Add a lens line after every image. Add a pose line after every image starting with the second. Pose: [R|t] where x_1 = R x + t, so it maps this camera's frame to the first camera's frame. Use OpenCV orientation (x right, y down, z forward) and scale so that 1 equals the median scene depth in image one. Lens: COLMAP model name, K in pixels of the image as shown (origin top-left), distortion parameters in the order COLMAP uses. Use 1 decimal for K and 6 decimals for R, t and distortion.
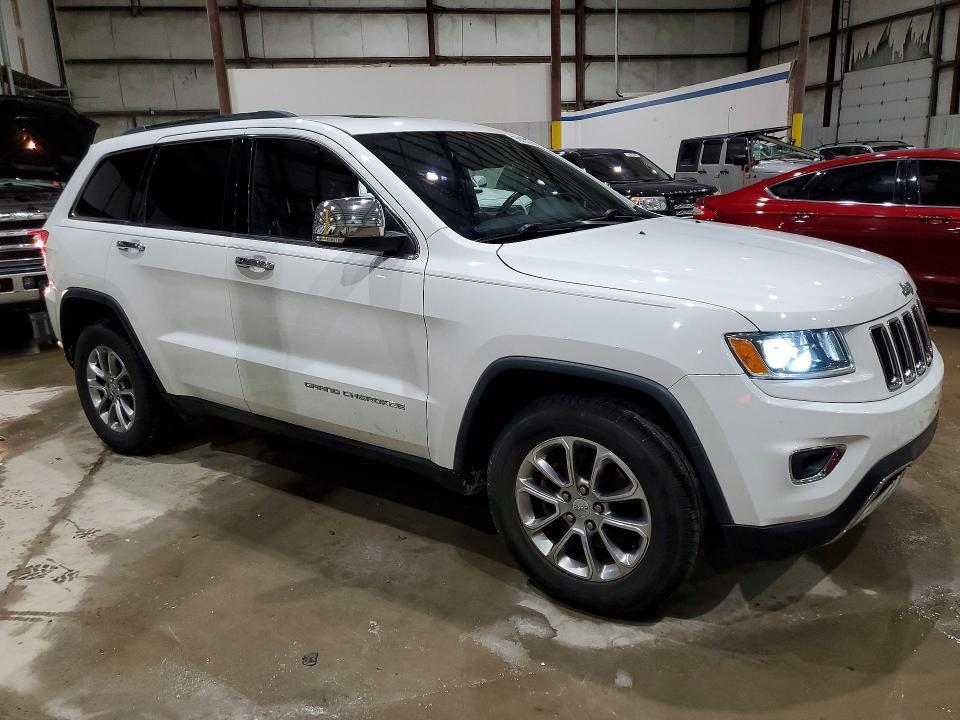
lens RADIAL K [[747.2, 0, 471.3], [0, 747.2, 348.9], [0, 0, 1]] dist [0.019893, 0.006093]
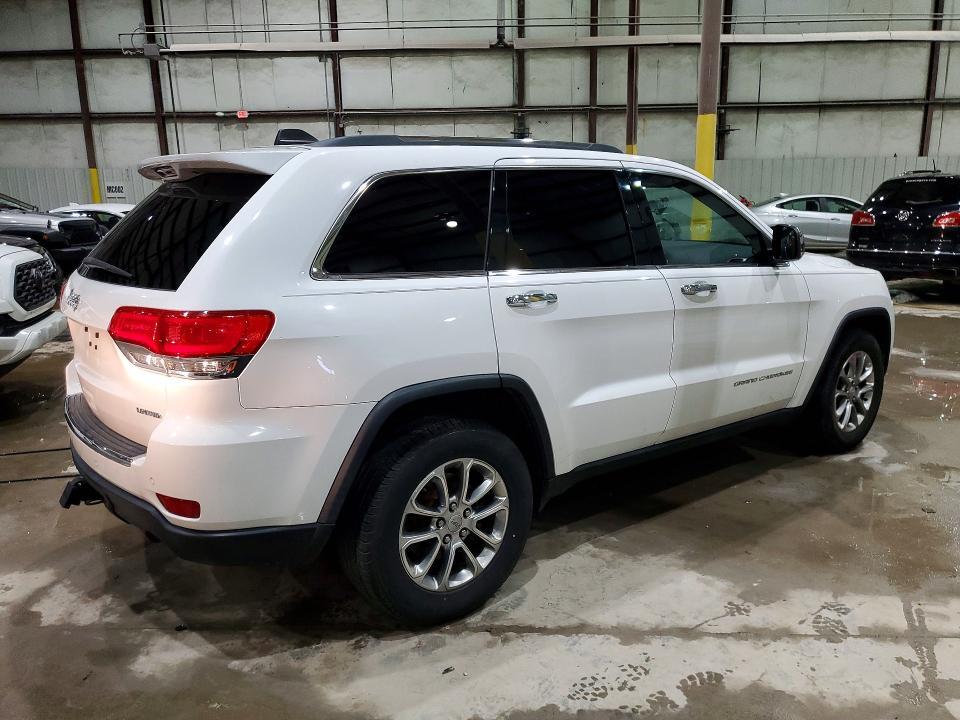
lens RADIAL K [[710.8, 0, 480.0], [0, 710.8, 360.0], [0, 0, 1]] dist [-0.007899, -0.001712]
pose [[0.308345, -0.158849, 0.937918, -1.330185], [0.244687, 0.966029, 0.083168, -0.173105], [-0.919267, 0.203852, 0.336739, 0.943123]]
